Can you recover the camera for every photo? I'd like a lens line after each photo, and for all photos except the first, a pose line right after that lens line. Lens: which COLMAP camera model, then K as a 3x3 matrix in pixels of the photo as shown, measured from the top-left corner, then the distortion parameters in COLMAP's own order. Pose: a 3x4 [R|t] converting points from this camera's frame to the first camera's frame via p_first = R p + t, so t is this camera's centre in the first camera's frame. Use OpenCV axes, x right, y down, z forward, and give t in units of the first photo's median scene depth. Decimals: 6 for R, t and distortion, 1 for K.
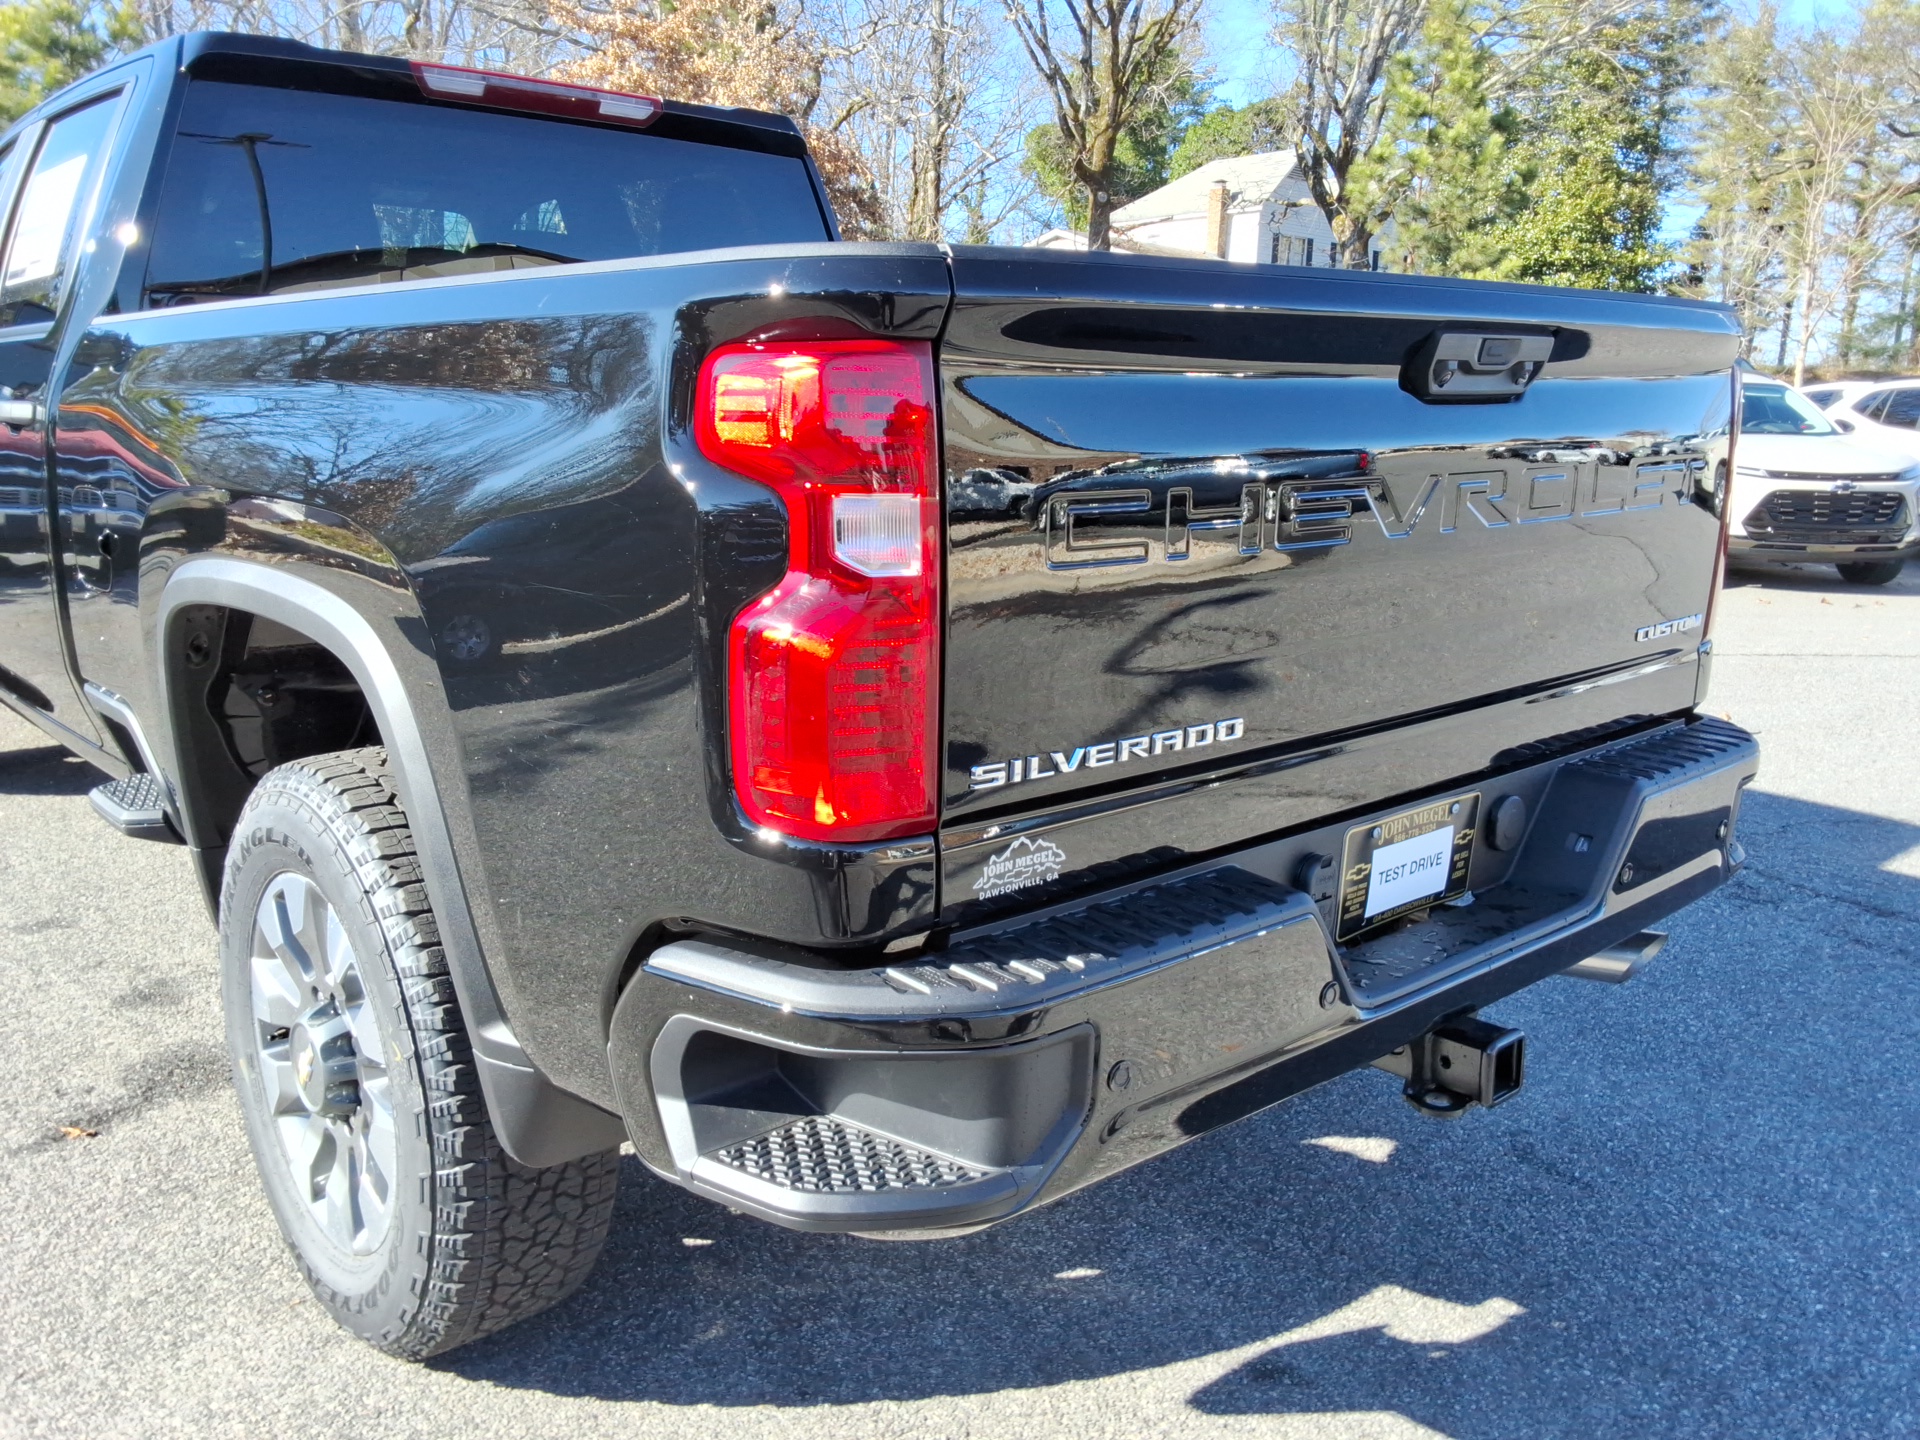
lens RADIAL K [[1546.0, 0, 990.9], [0, 1546.0, 706.4], [0, 0, 1]] dist [0.093019, -0.143433]
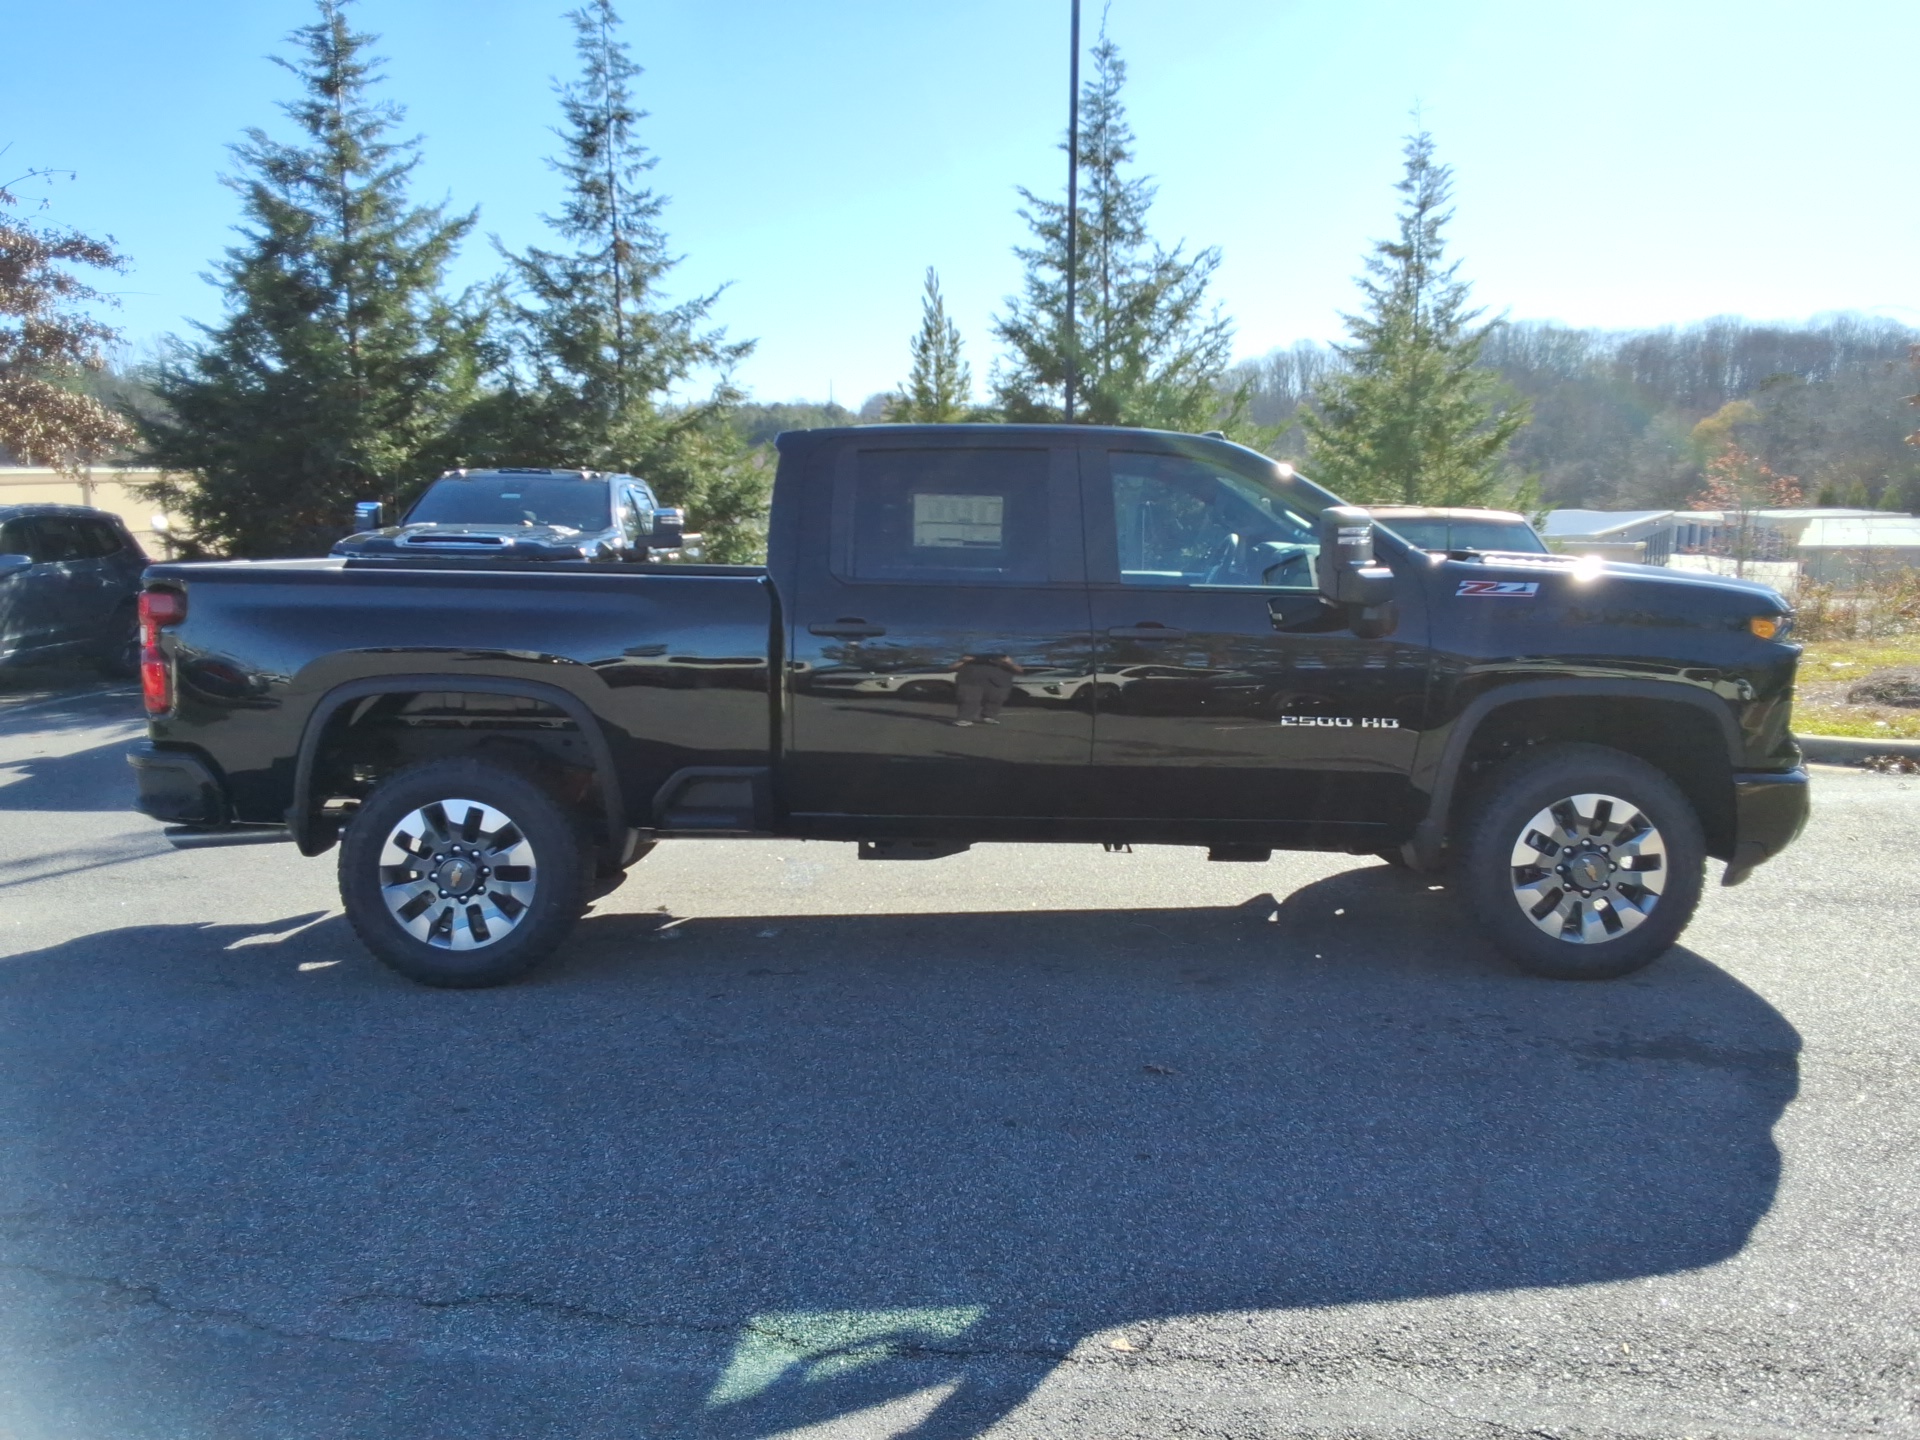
lens RADIAL K [[1546.0, 0, 970.0], [0, 1546.0, 720.0], [0, 0, 1]] dist [0.093019, -0.143433]
pose [[-0.681147, 0.074702, -0.728325, 1.135635], [-0.155977, 0.957138, 0.244044, -0.670721], [0.715339, 0.279832, -0.640300, 2.875580]]
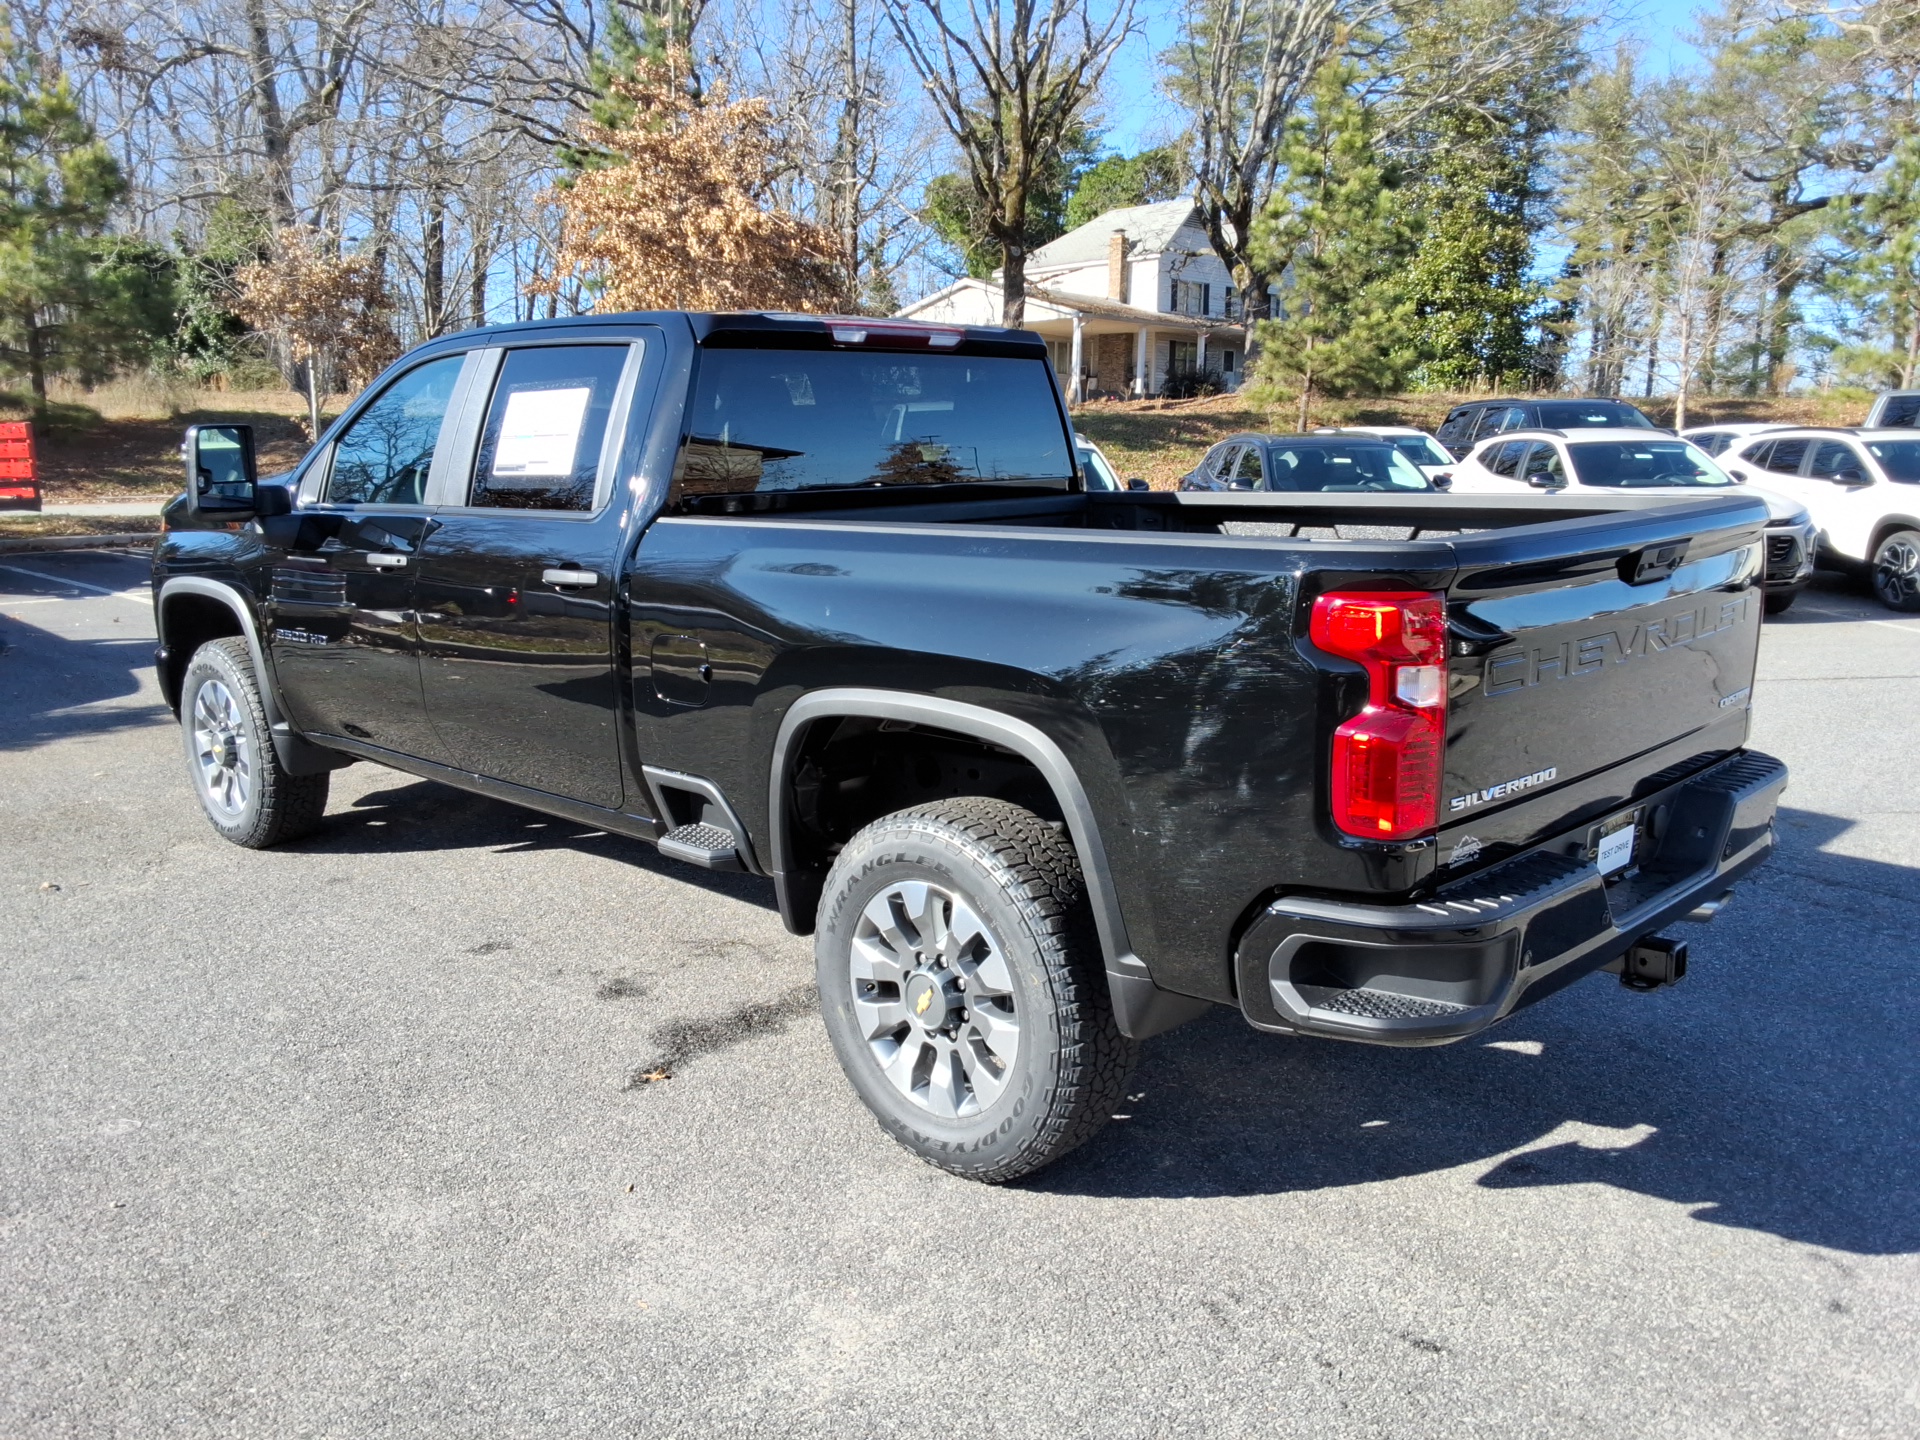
lens RADIAL K [[1546.0, 0, 979.1], [0, 1546.0, 710.7], [0, 0, 1]] dist [0.093019, -0.143433]
pose [[0.997567, -0.034468, 0.060589, -0.357794], [0.035548, 0.999226, -0.016847, -0.030240], [-0.059962, 0.018960, 0.998021, -0.458084]]
